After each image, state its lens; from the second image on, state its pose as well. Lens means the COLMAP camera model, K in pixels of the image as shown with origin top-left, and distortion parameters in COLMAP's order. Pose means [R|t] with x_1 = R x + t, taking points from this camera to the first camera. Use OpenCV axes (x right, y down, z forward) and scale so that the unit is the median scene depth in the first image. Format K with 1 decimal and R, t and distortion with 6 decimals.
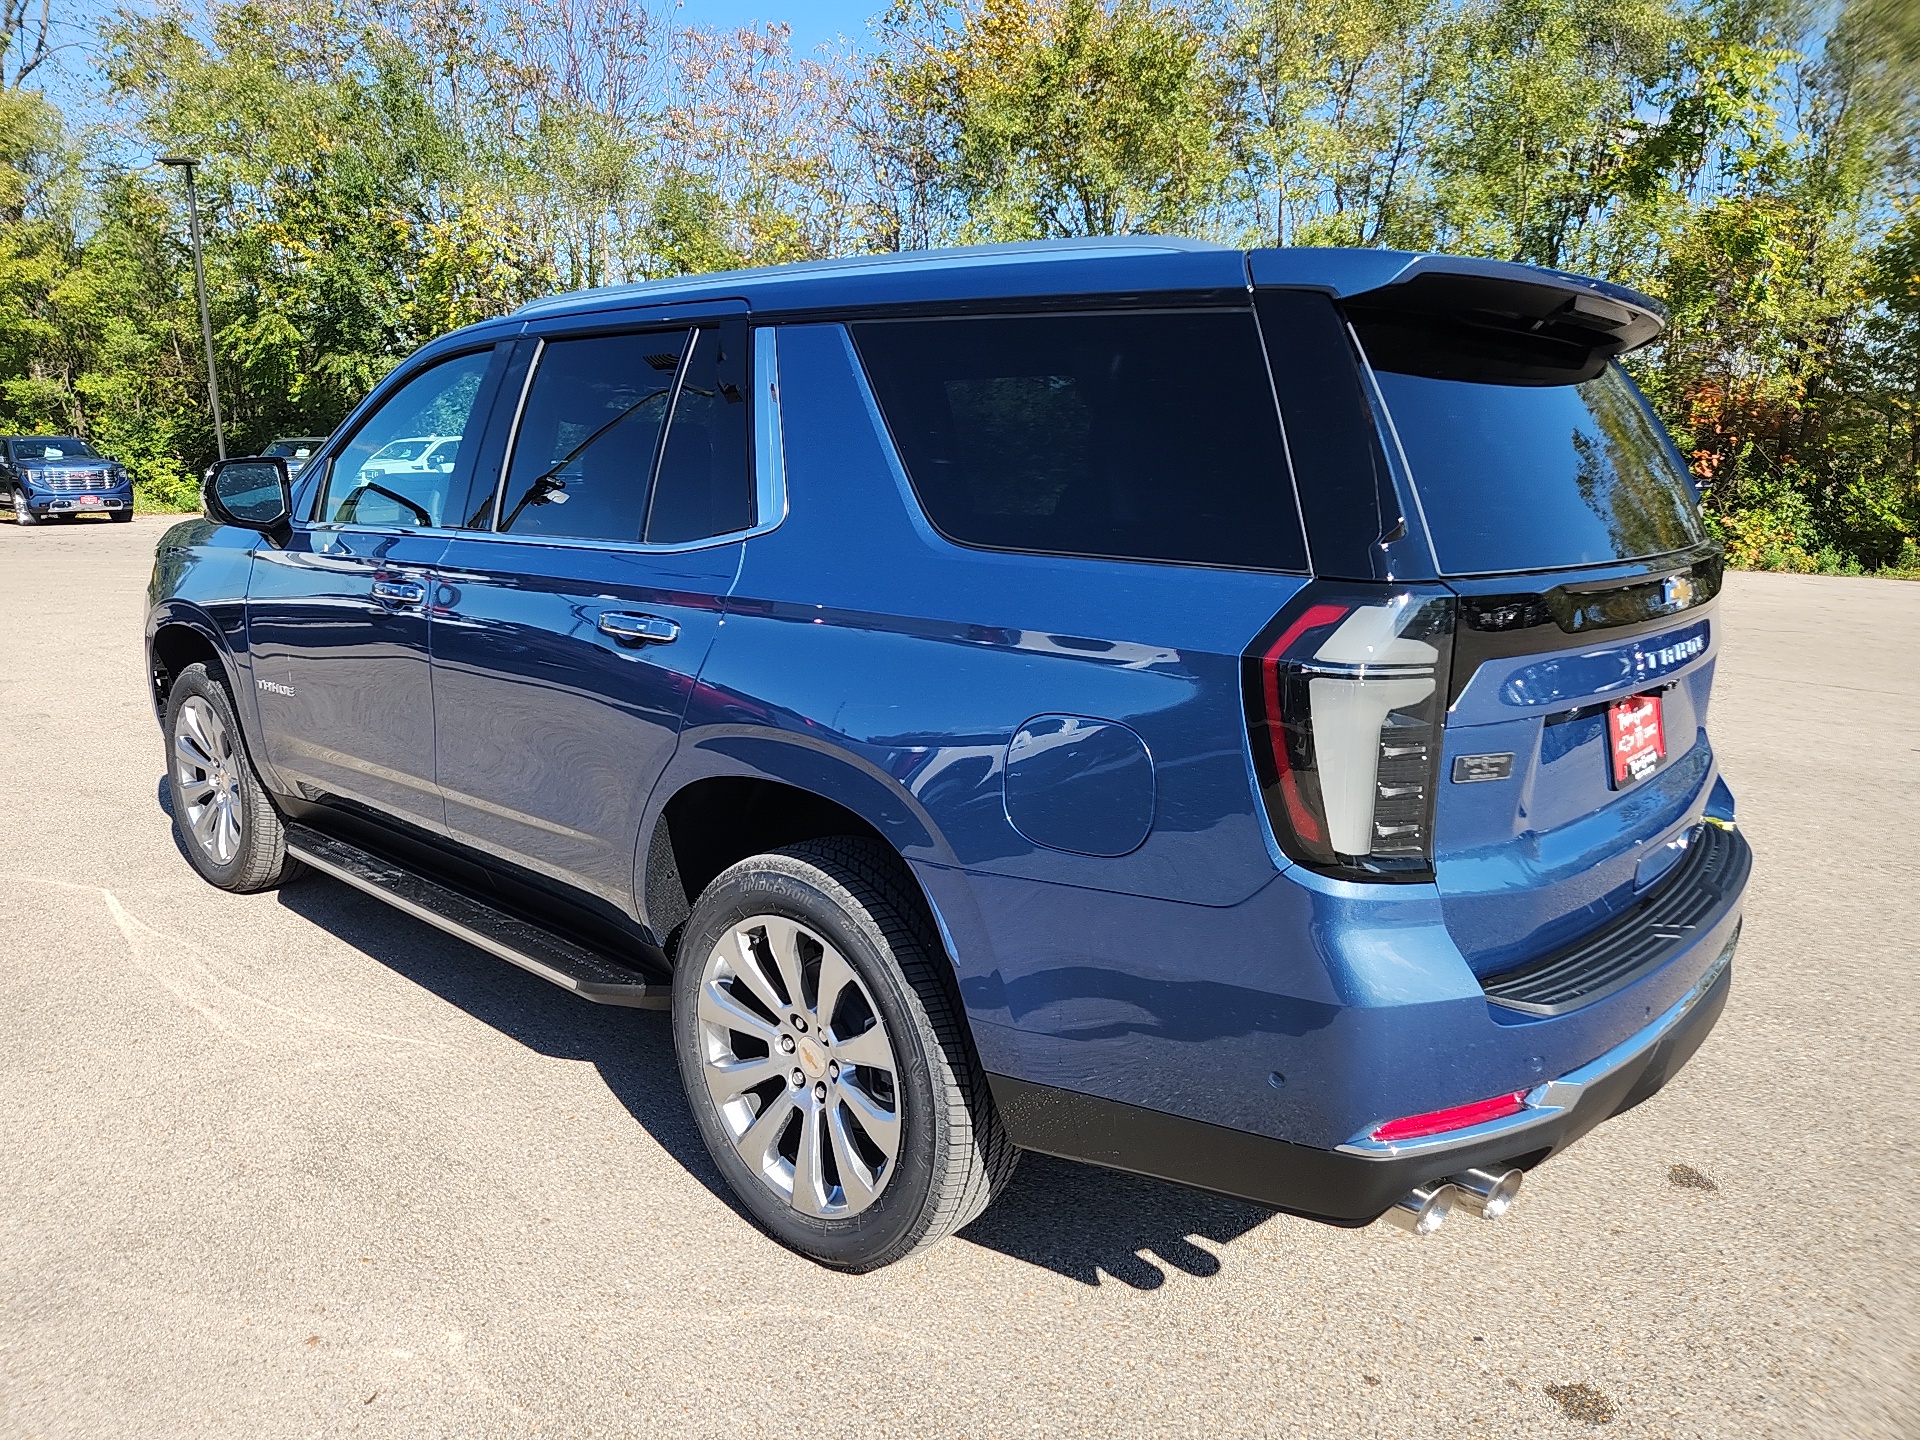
lens RADIAL K [[1279.9, 0, 961.3], [0, 1279.9, 721.1], [0, 0, 1]] dist [0.054095, -0.039262]
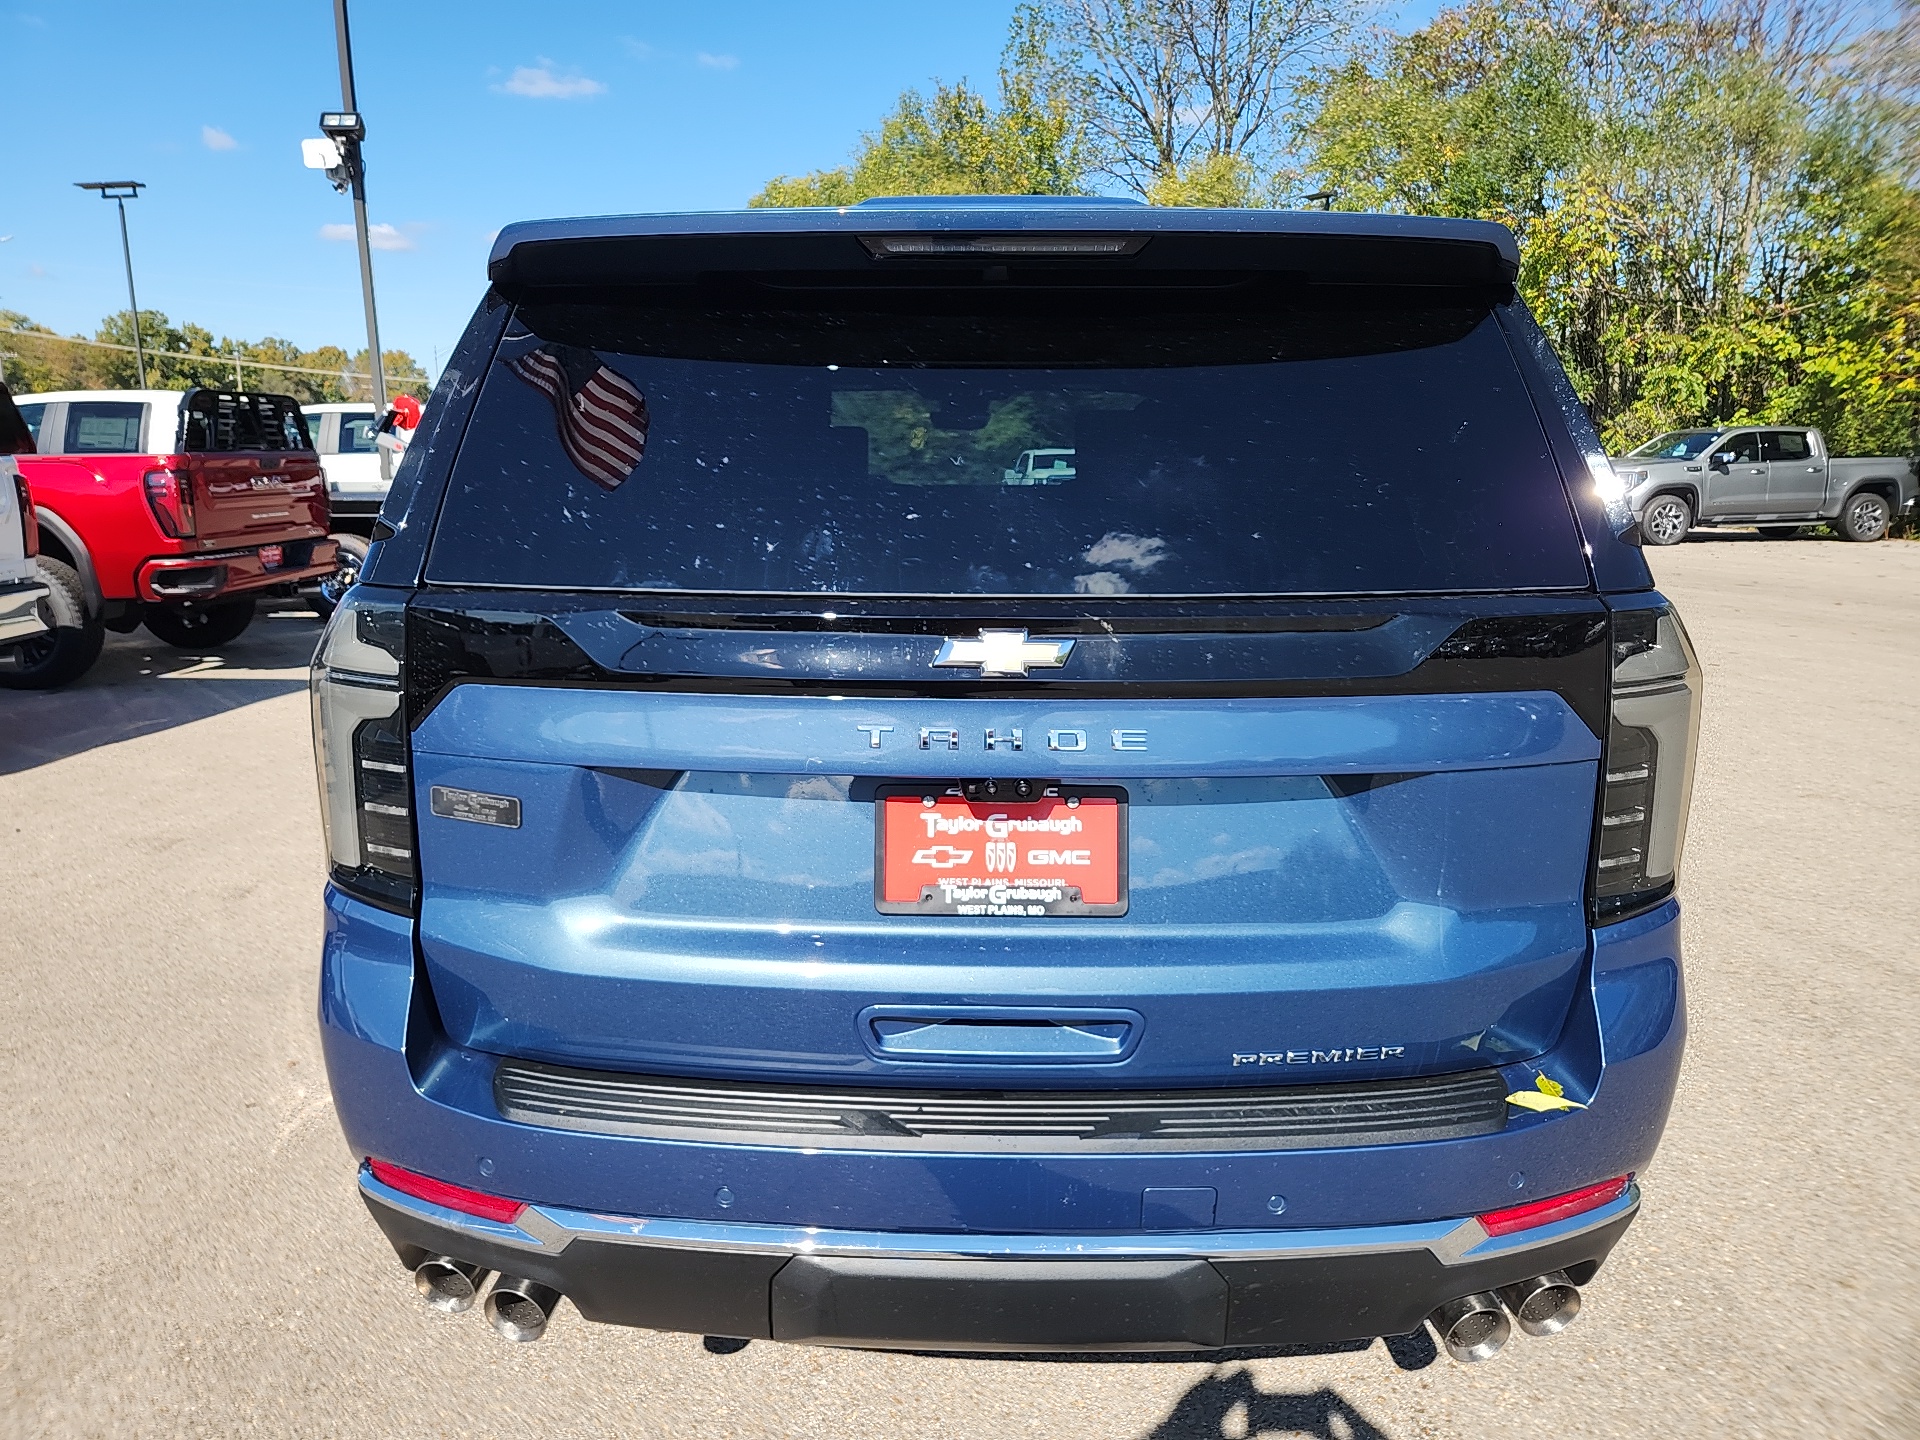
lens RADIAL K [[1279.9, 0, 933.4], [0, 1279.9, 717.0], [0, 0, 1]] dist [0.054095, -0.039262]
pose [[0.644065, 0.136042, -0.752777, 0.086181], [-0.138474, 0.988536, 0.060172, -0.008171], [0.752333, 0.065485, 0.655520, 0.046278]]
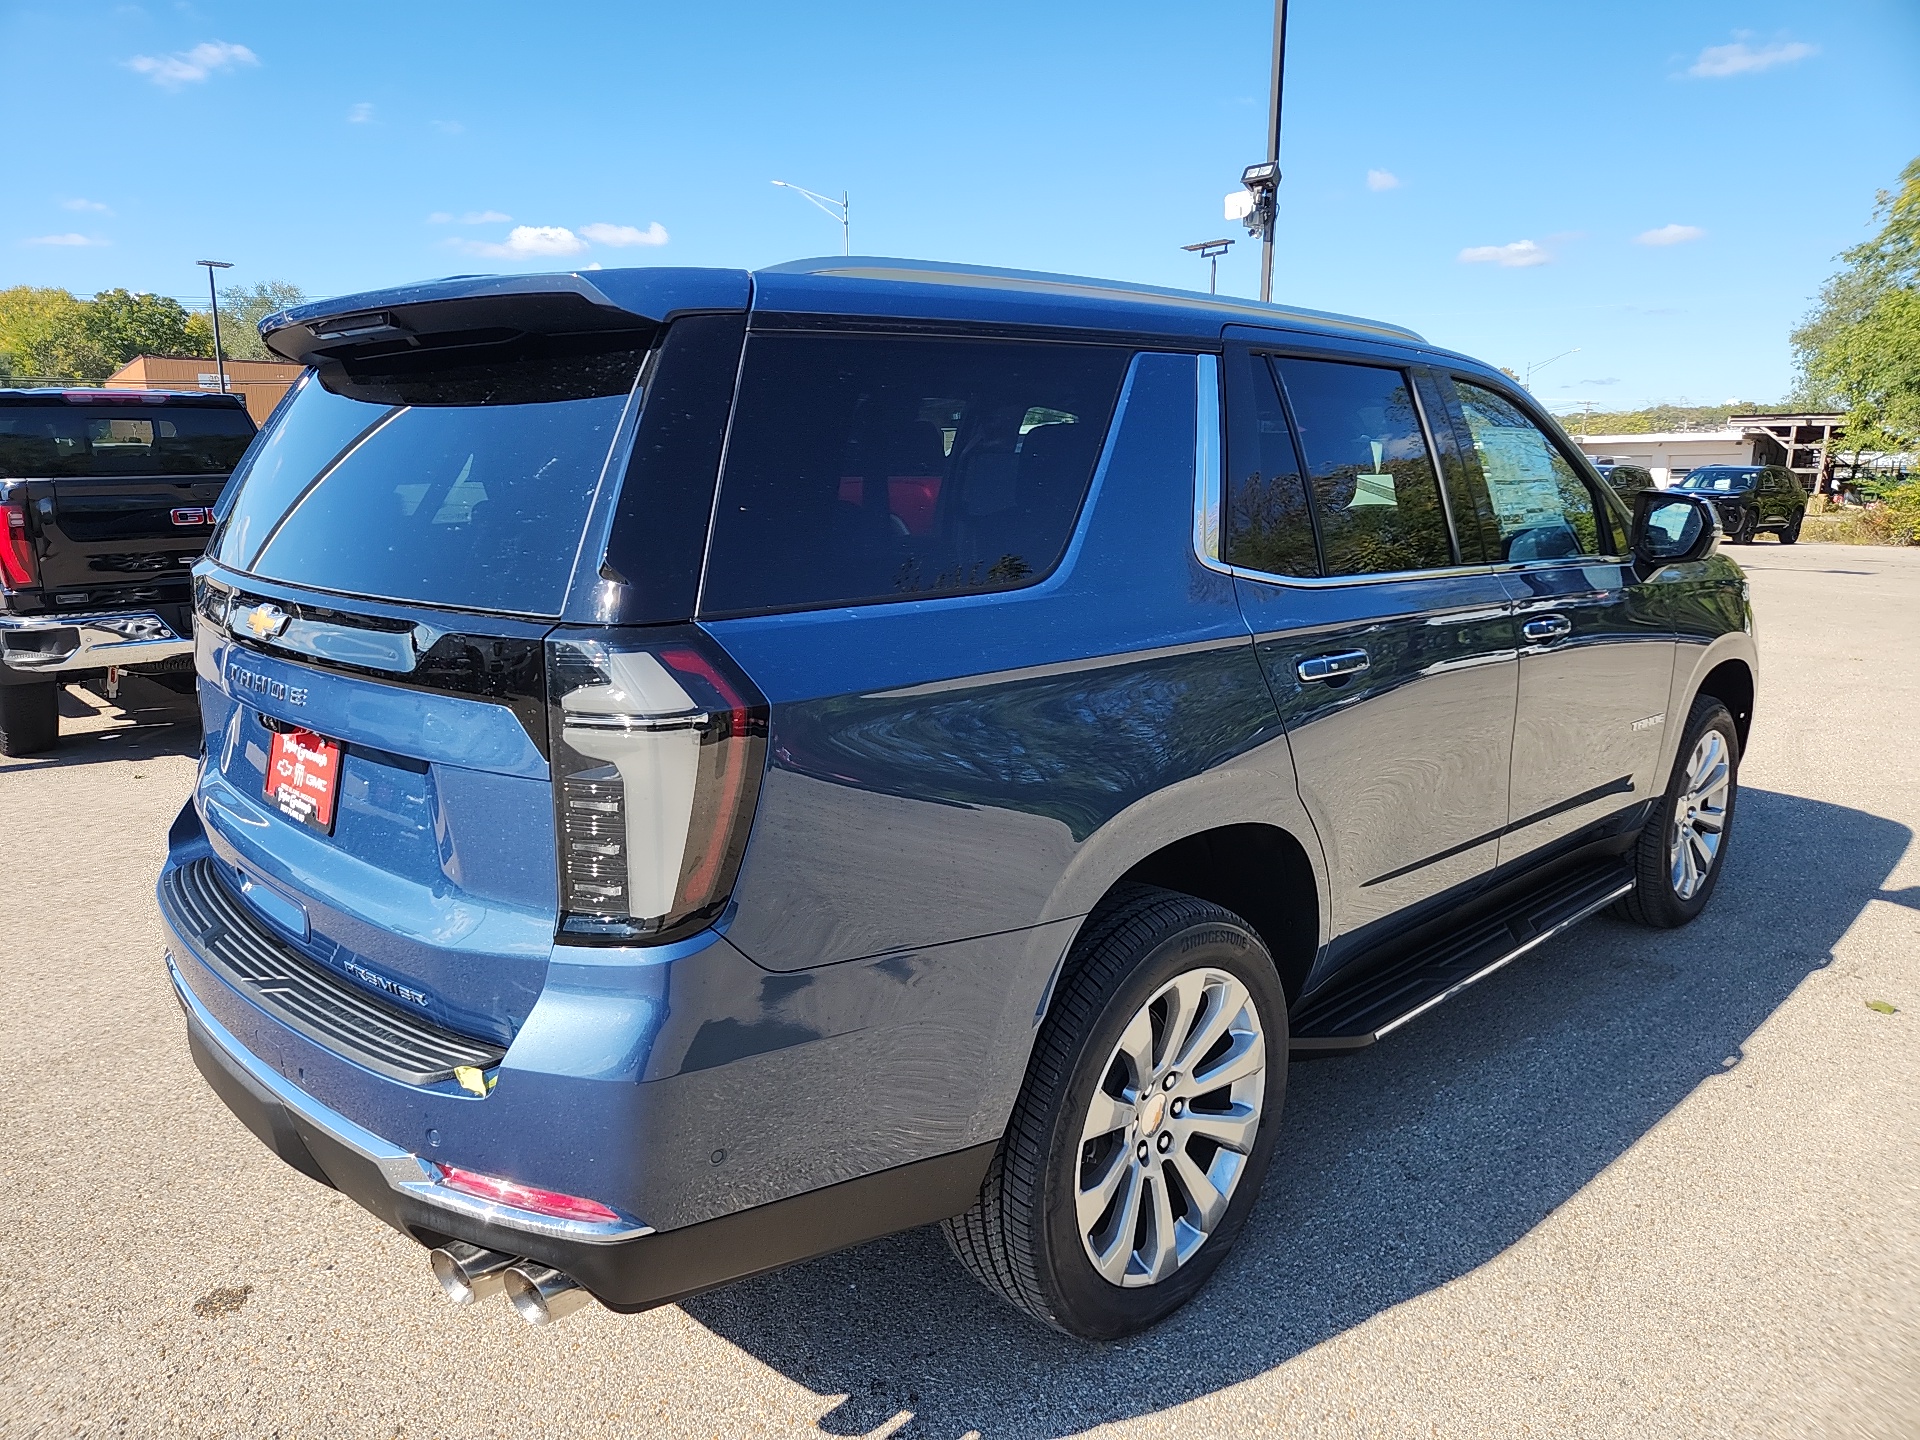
lens RADIAL K [[1279.9, 0, 955.4], [0, 1279.9, 735.5], [0, 0, 1]] dist [0.054095, -0.039262]
pose [[-0.079617, 0.184735, -0.979558, 0.117057], [-0.200844, 0.959552, 0.197287, -0.023499], [0.976383, 0.212445, -0.039293, 0.120537]]
